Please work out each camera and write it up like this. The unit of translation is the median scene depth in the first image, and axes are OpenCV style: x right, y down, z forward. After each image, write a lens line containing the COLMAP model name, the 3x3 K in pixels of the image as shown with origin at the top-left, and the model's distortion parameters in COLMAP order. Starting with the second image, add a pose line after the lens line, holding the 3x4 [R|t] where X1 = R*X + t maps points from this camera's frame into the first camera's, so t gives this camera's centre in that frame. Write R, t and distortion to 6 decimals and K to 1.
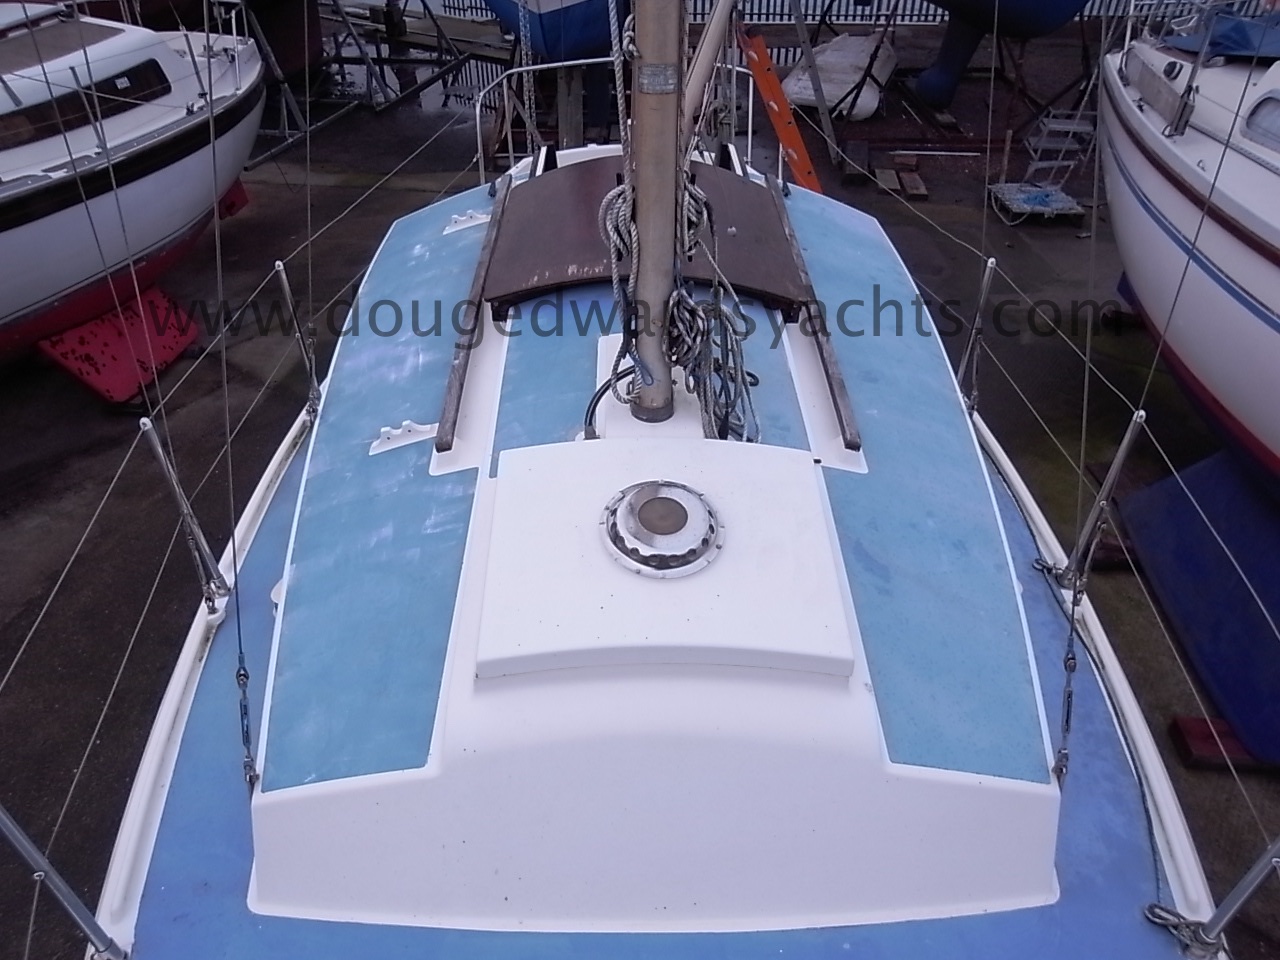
lens RADIAL K [[910.6, 0, 628.6], [0, 910.6, 478.5], [0, 0, 1]] dist [-0.070291, 0.055098]
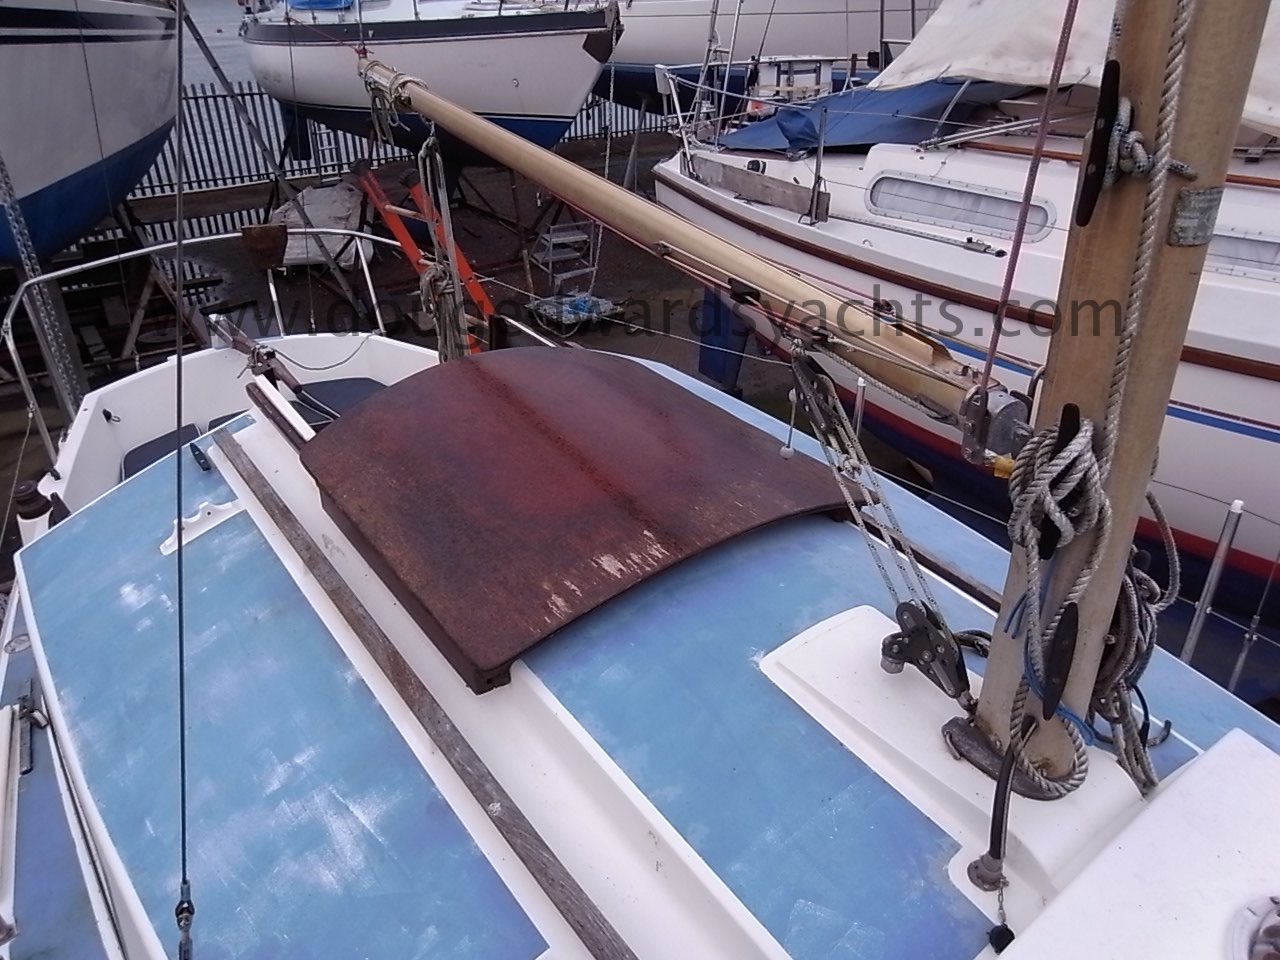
lens RADIAL K [[910.6, 0, 626.7], [0, 910.6, 477.8], [0, 0, 1]] dist [-0.070291, 0.055098]
pose [[0.810436, -0.284001, 0.512383, -0.053310], [0.354428, 0.934101, -0.042850, -0.040160], [-0.466448, 0.216330, 0.857687, 0.075705]]
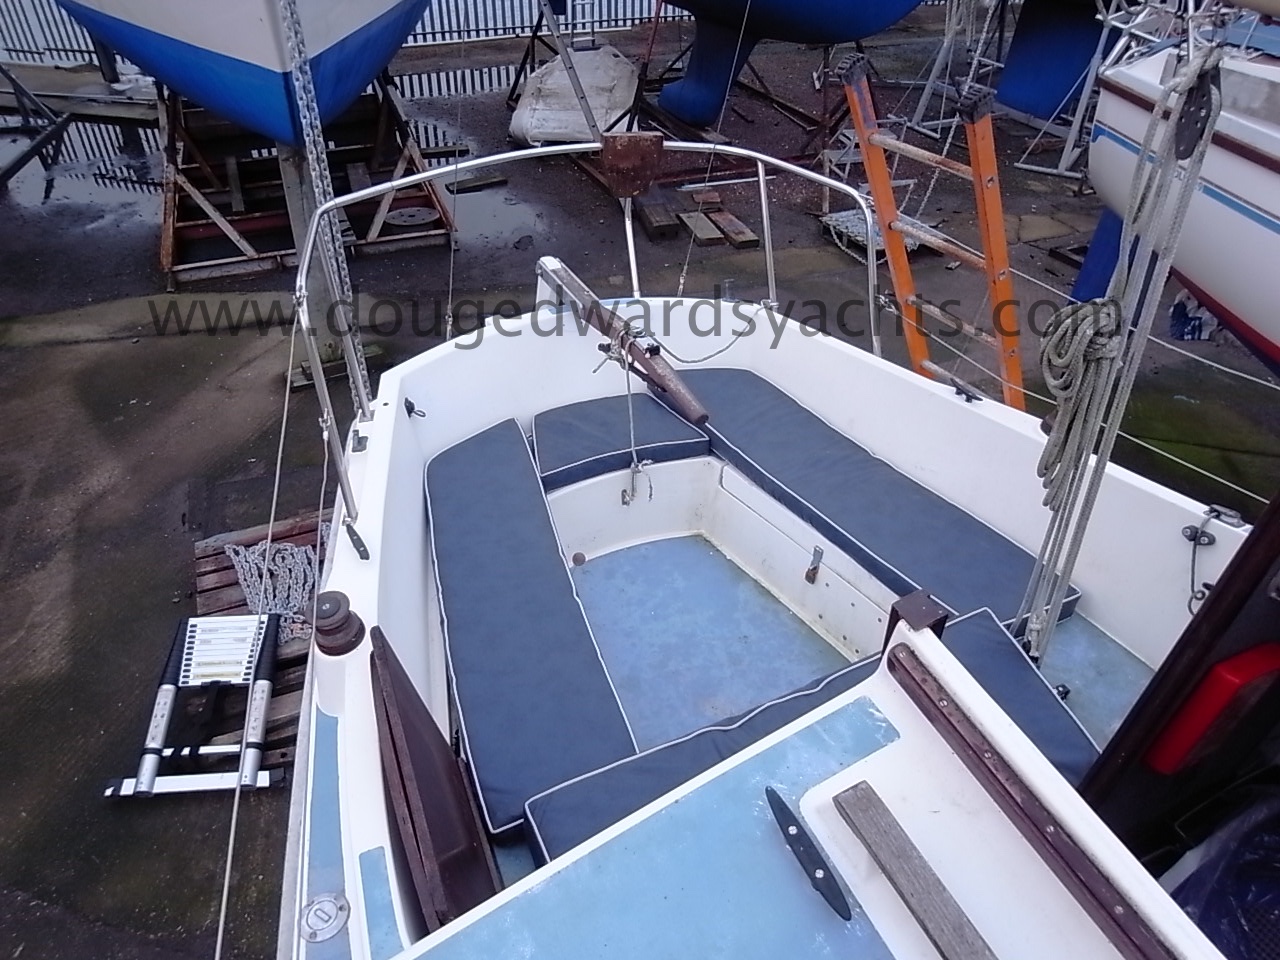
lens RADIAL K [[910.6, 0, 627.7], [0, 910.6, 478.4], [0, 0, 1]] dist [-0.070291, 0.055098]
pose [[0.920391, -0.223382, 0.320906, -0.058626], [0.225868, 0.973697, 0.029975, -0.100834], [-0.319161, 0.044894, 0.946637, 0.173632]]
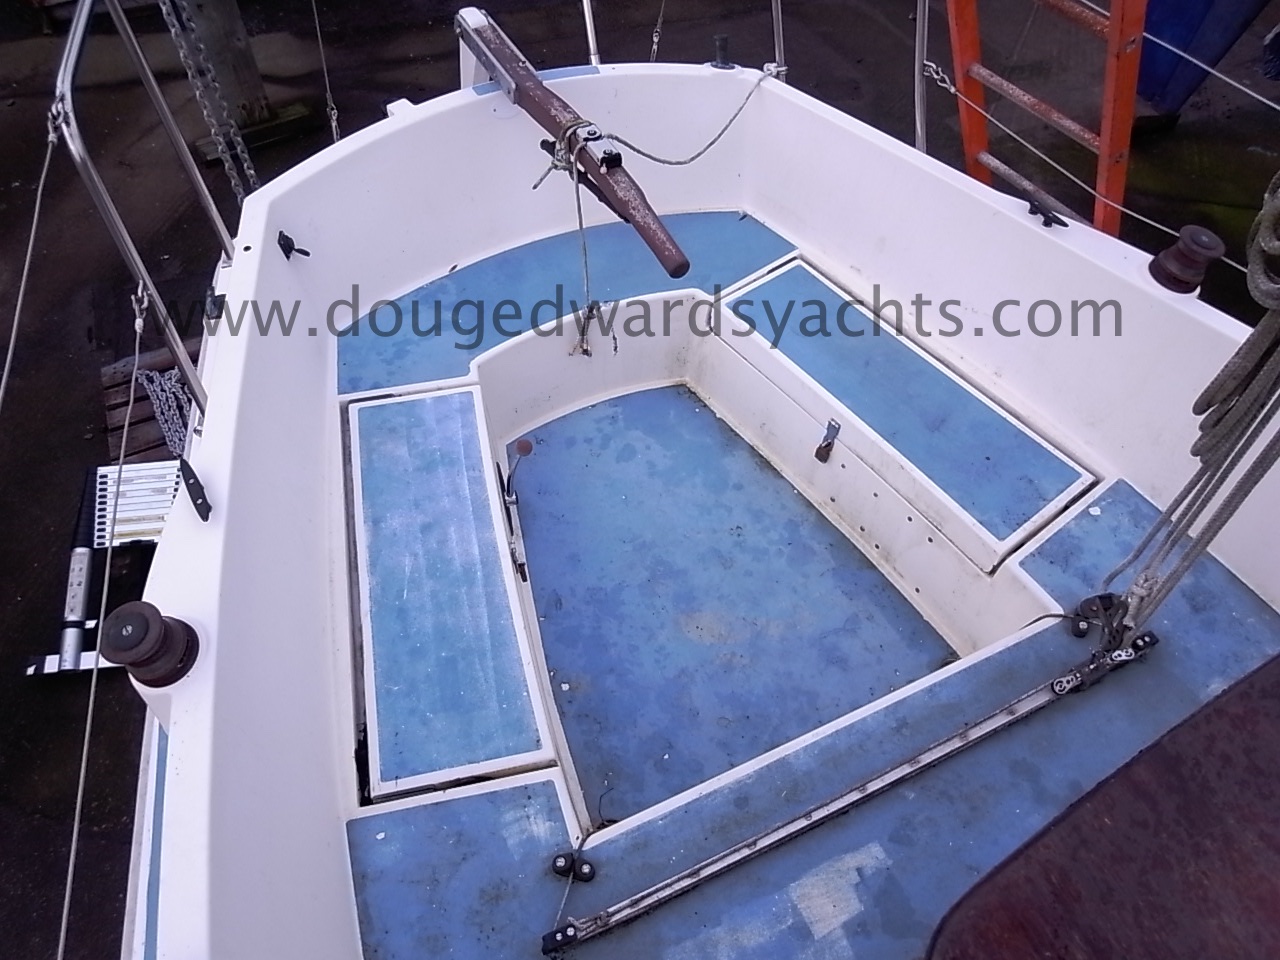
lens RADIAL K [[910.6, 0, 633.1], [0, 910.6, 480.6], [0, 0, 1]] dist [-0.070291, 0.055098]
pose [[0.909996, -0.329971, 0.251050, -0.036239], [0.248154, 0.918527, 0.307780, -0.114932], [-0.332154, -0.217780, 0.917739, 0.211197]]
